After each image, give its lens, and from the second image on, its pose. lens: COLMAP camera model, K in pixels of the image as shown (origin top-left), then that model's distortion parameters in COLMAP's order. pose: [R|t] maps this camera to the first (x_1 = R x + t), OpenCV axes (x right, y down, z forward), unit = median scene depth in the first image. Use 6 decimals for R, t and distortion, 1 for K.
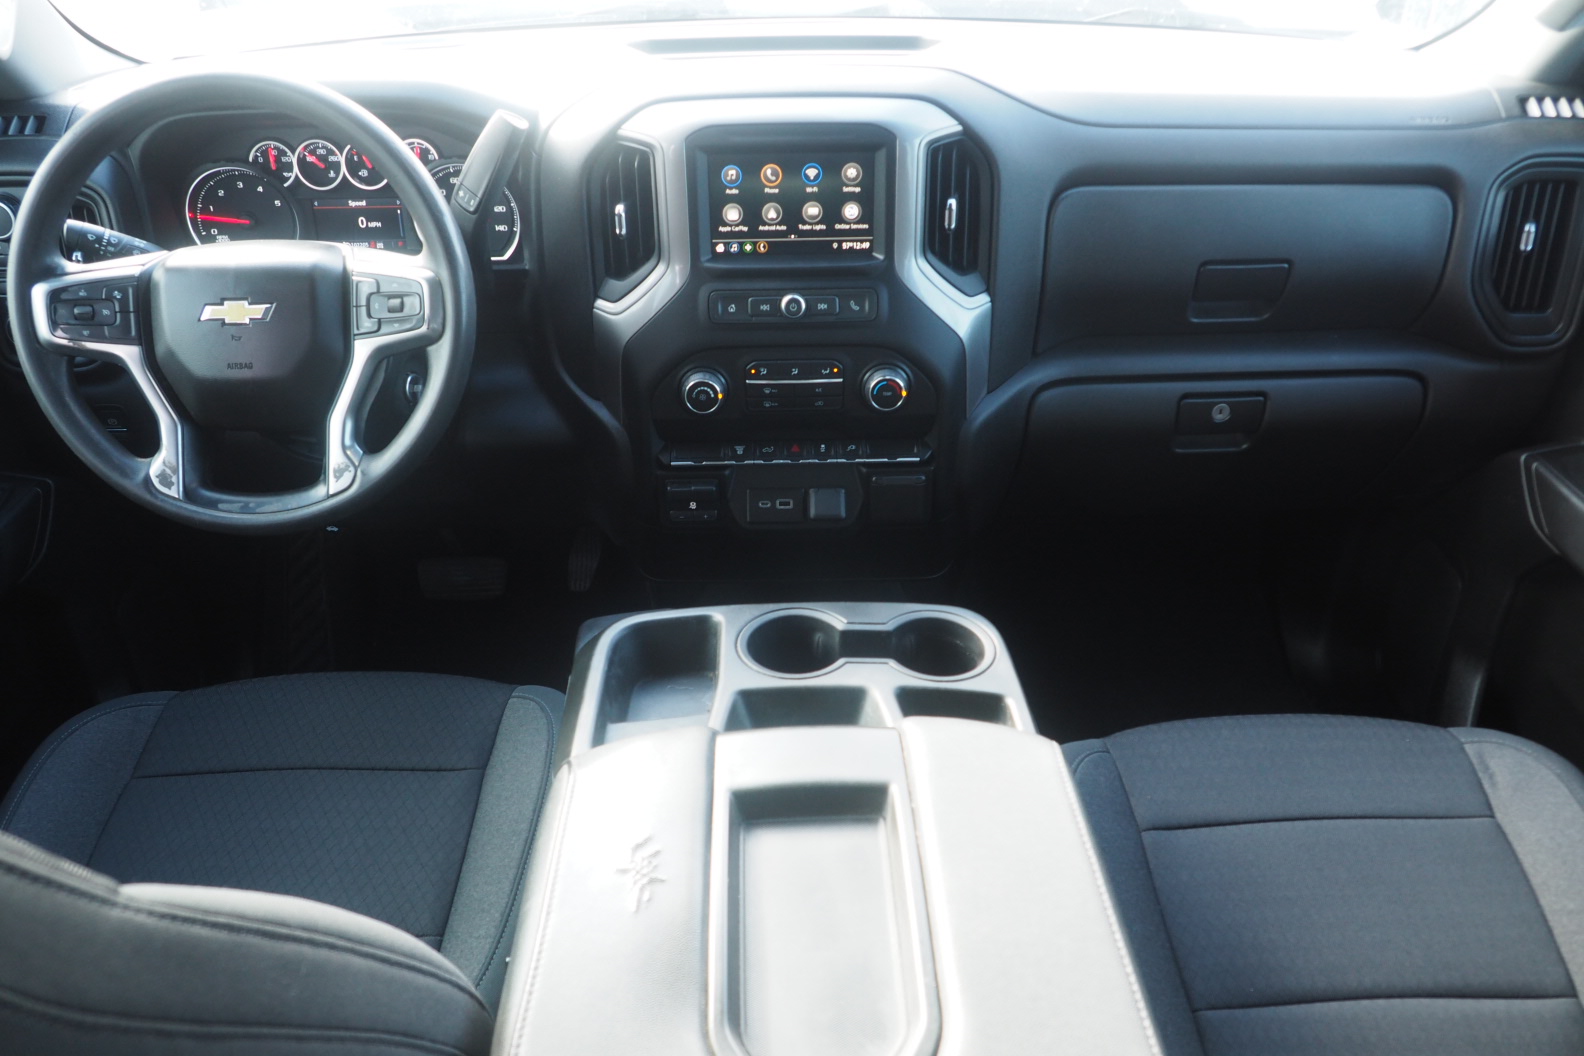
lens RADIAL K [[1170.8, 0, 792.0], [0, 1170.8, 528.0], [0, 0, 1]] dist [-0.025551, -0.004097]
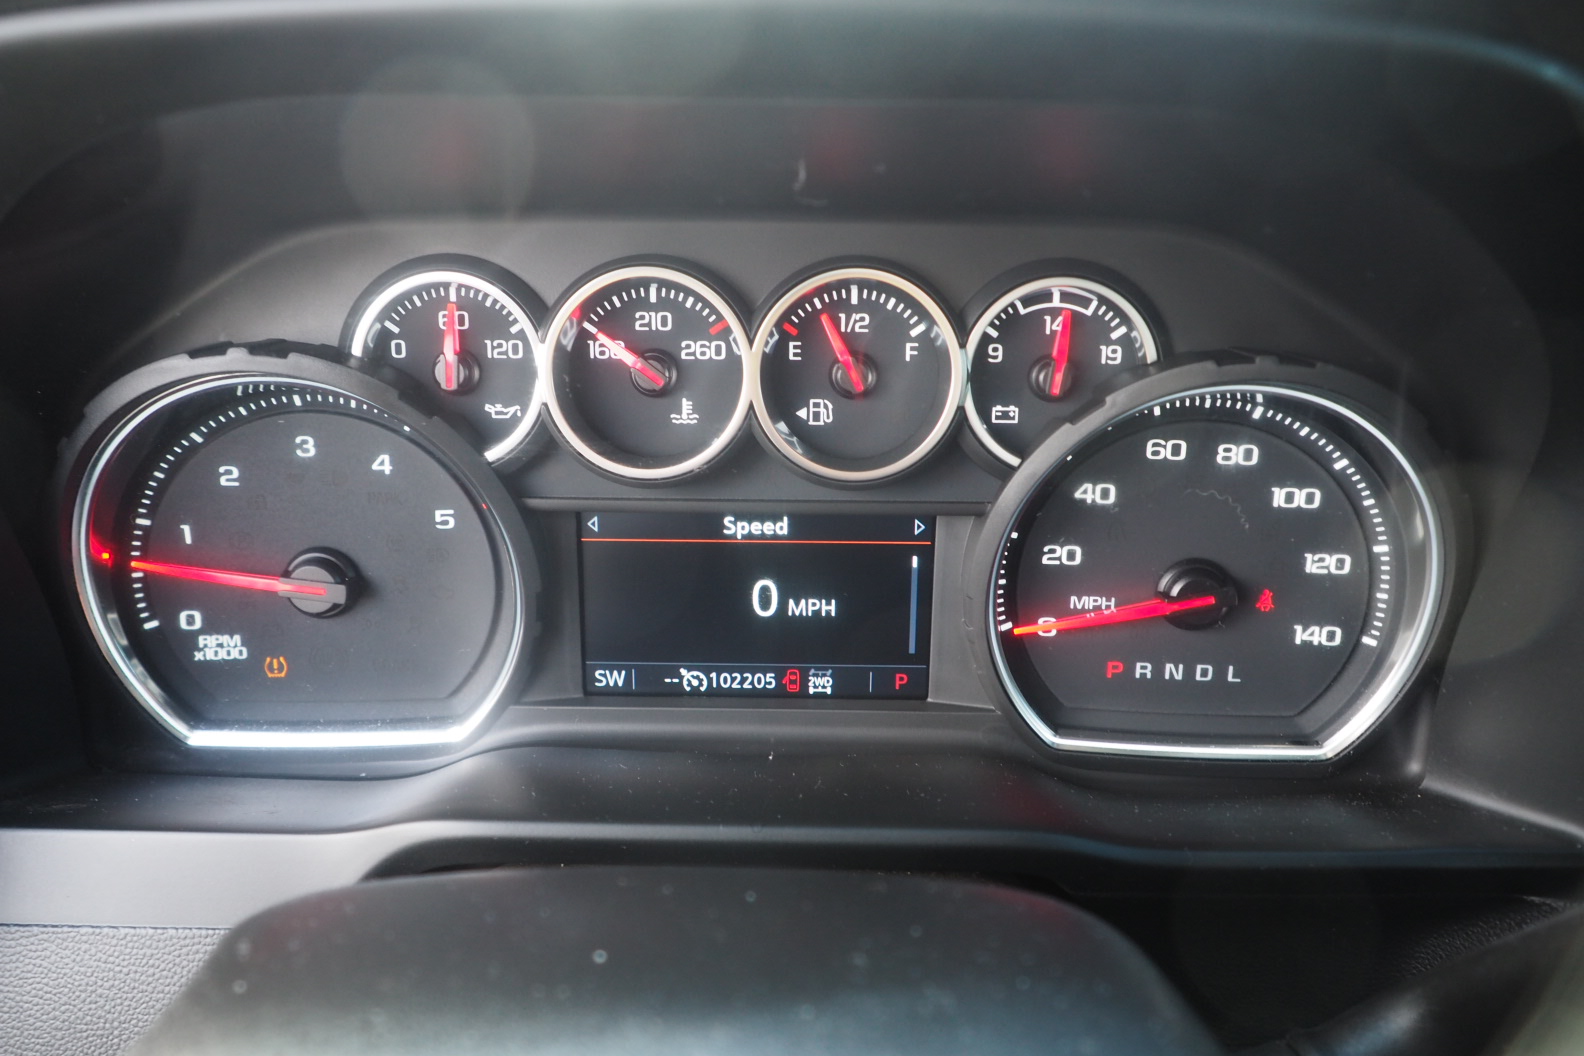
lens RADIAL K [[1124.0, 0, 792.0], [0, 1124.0, 528.0], [0, 0, 1]] dist [-0.042012, 0.003856]
pose [[0.998730, 0.022656, -0.044994, -0.388210], [-0.030900, 0.980915, -0.191966, -0.253929], [0.039786, 0.193112, 0.980370, 0.833049]]
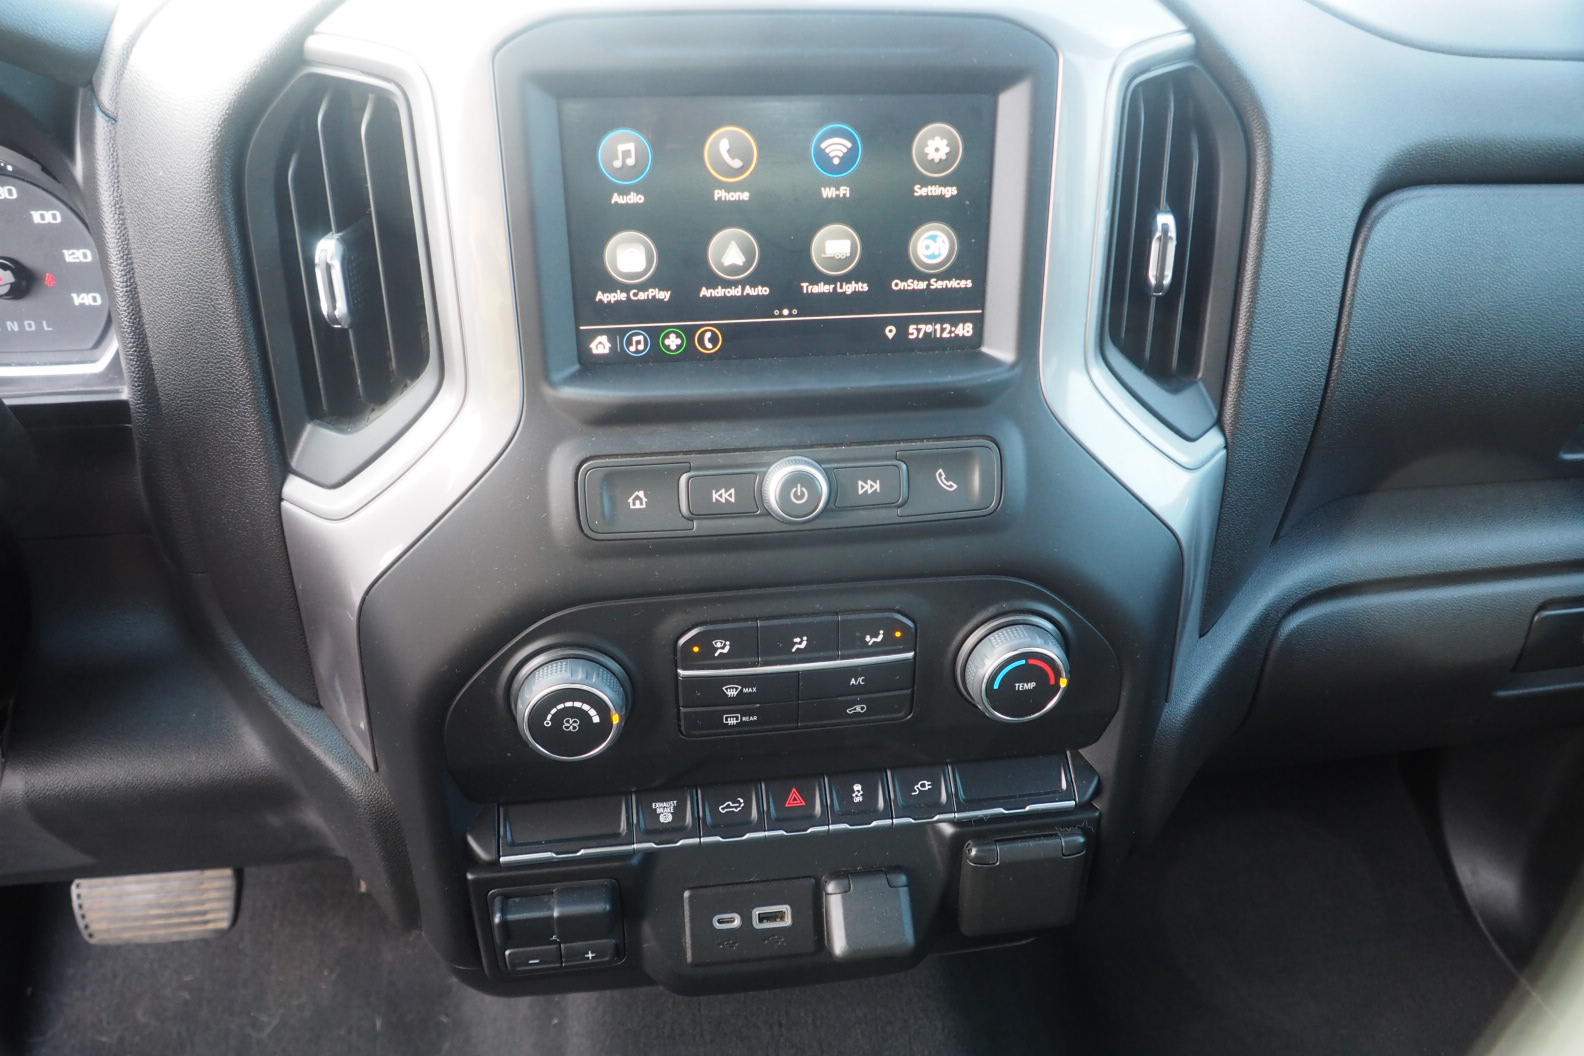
lens RADIAL K [[1124.0, 0, 792.0], [0, 1124.0, 528.0], [0, 0, 1]] dist [-0.042012, 0.003856]
pose [[0.992599, -0.042053, 0.113924, -0.043182], [0.044337, 0.998862, -0.017591, -0.169084], [-0.113055, 0.022512, 0.993334, 0.622611]]
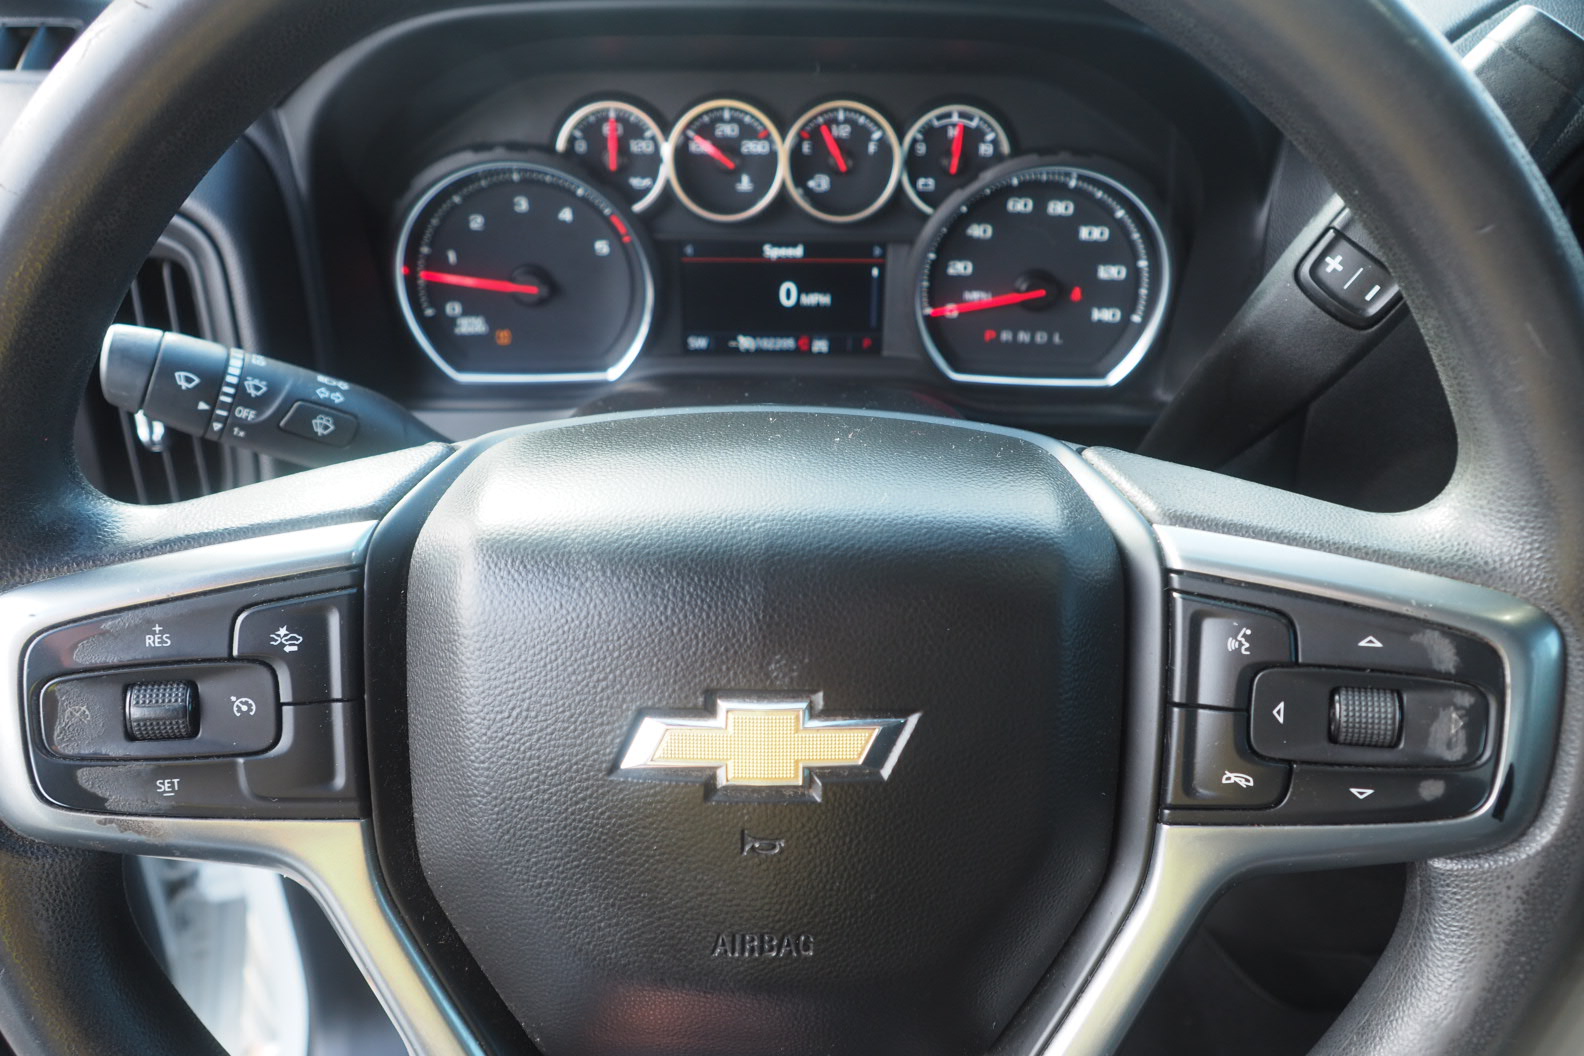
lens RADIAL K [[1124.0, 0, 792.0], [0, 1124.0, 528.0], [0, 0, 1]] dist [-0.042012, 0.003856]
pose [[0.999373, 0.024930, -0.025137, -0.390845], [-0.024651, 0.999632, 0.011330, -0.197353], [0.025410, -0.010704, 0.999620, 0.634771]]
